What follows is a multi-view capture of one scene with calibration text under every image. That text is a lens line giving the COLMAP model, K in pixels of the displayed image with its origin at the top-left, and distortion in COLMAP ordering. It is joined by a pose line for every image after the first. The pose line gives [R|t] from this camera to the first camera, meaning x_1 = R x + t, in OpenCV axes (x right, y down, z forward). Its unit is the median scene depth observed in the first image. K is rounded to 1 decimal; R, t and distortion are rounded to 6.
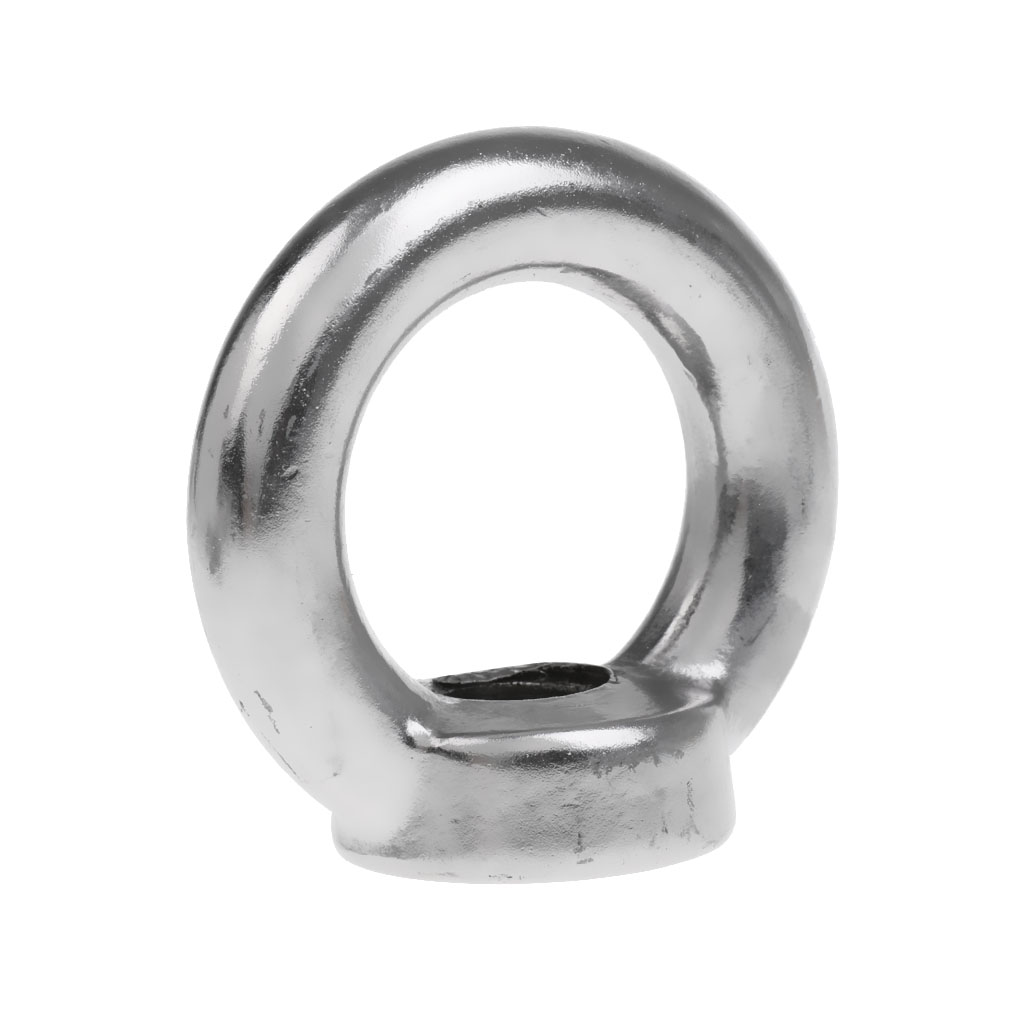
lens RADIAL K [[7563.9, 0, 512.0], [0, 7563.9, 512.0], [0, 0, 1]] dist [-0.041660, 0.000000]
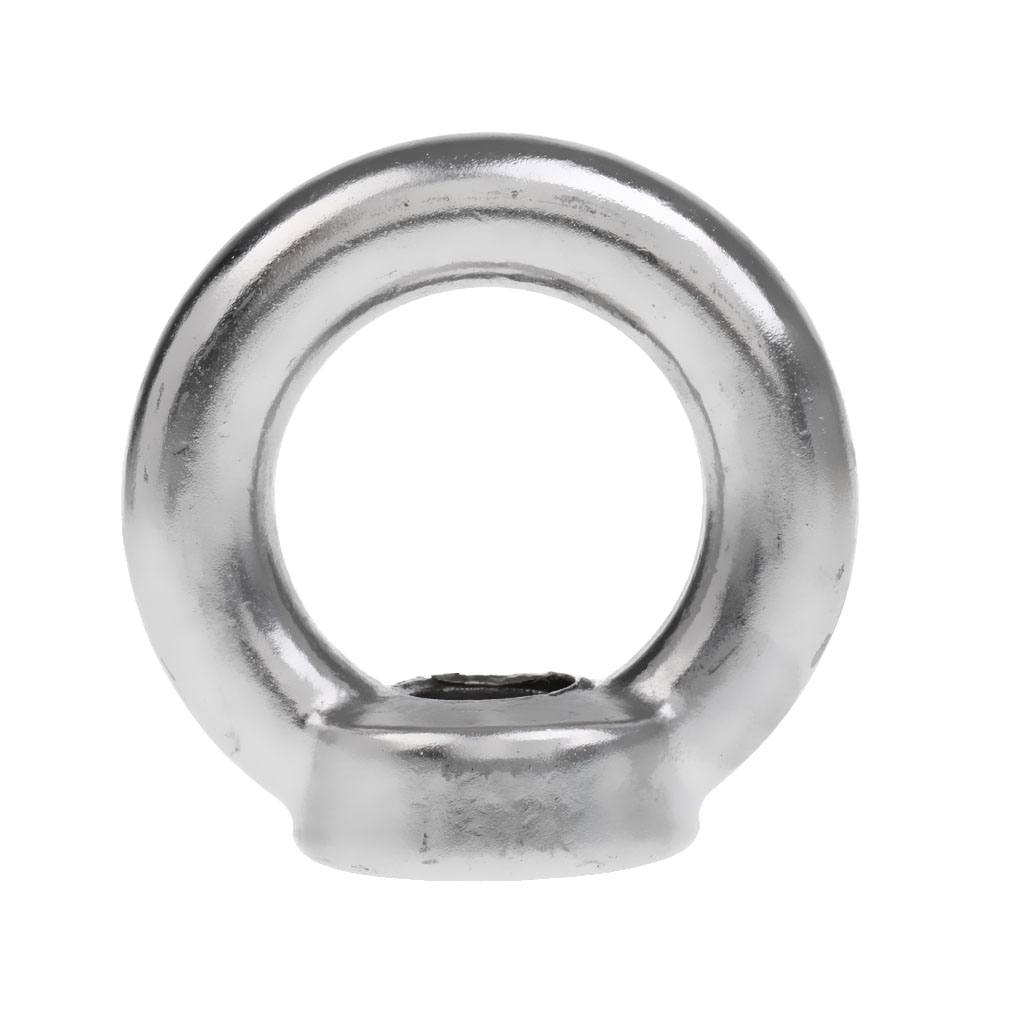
lens RADIAL K [[7563.9, 0, 511.9], [0, 7563.9, 511.7], [0, 0, 1]] dist [-0.041660, 0.000000]
pose [[0.879653, 0.095151, -0.466000, 0.482115], [-0.101697, 0.994753, 0.011146, -0.012356], [0.464615, 0.037587, 0.884714, 0.114999]]
